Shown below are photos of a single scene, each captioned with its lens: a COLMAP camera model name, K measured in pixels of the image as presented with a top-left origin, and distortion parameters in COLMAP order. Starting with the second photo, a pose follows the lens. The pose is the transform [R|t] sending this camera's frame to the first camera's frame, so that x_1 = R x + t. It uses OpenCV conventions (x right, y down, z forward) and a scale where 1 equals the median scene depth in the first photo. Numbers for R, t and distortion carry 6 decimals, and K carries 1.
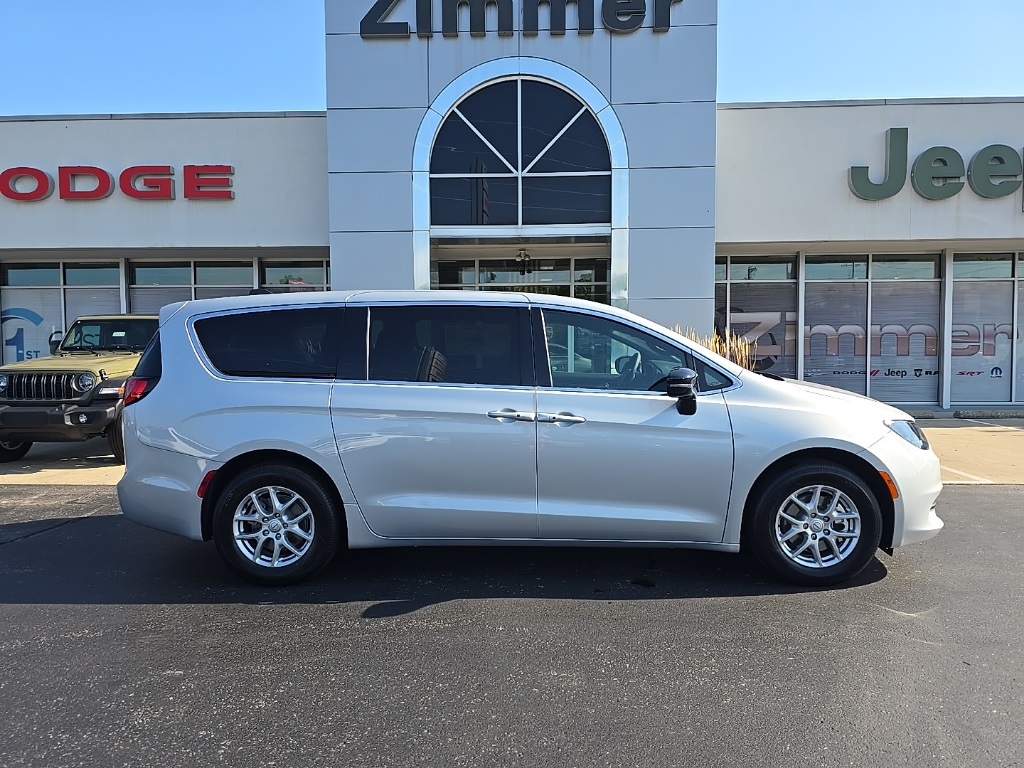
lens RADIAL K [[692.2, 0, 516.6], [0, 692.2, 382.0], [0, 0, 1]] dist [0.059196, -0.052384]
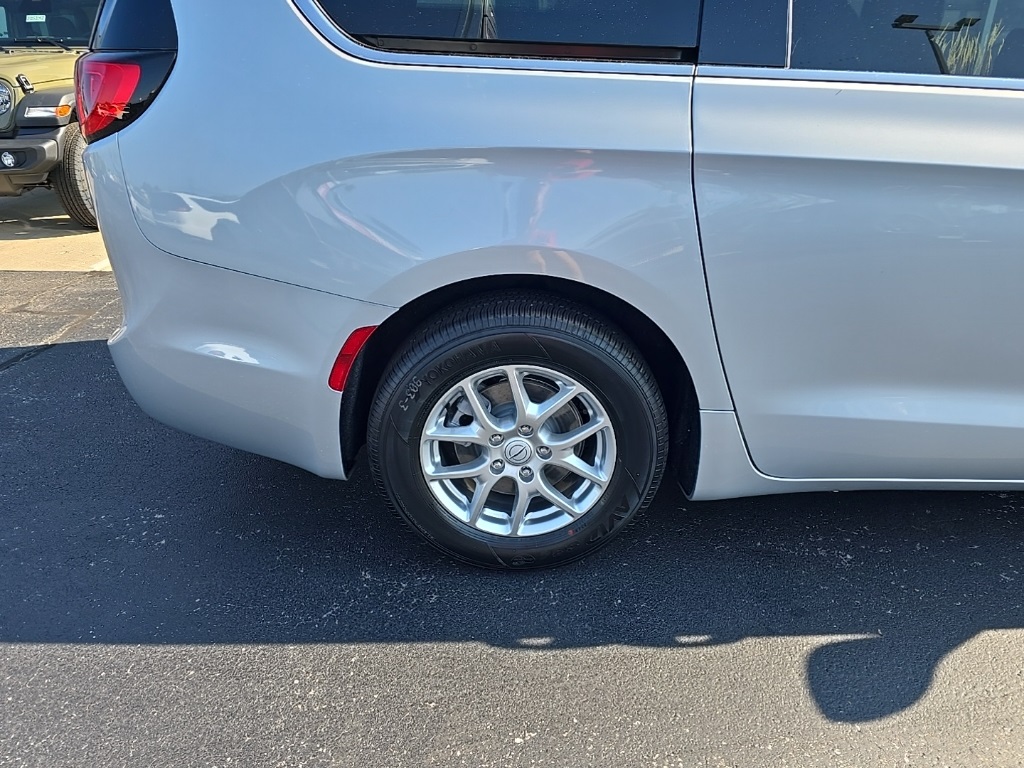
lens RADIAL K [[692.2, 0, 521.5], [0, 692.2, 381.9], [0, 0, 1]] dist [0.059196, -0.052384]
pose [[0.999093, -0.005632, 0.042206, -0.350637], [-0.009760, 0.934536, 0.355734, 0.018388], [-0.041446, -0.355824, 0.933634, 0.607171]]
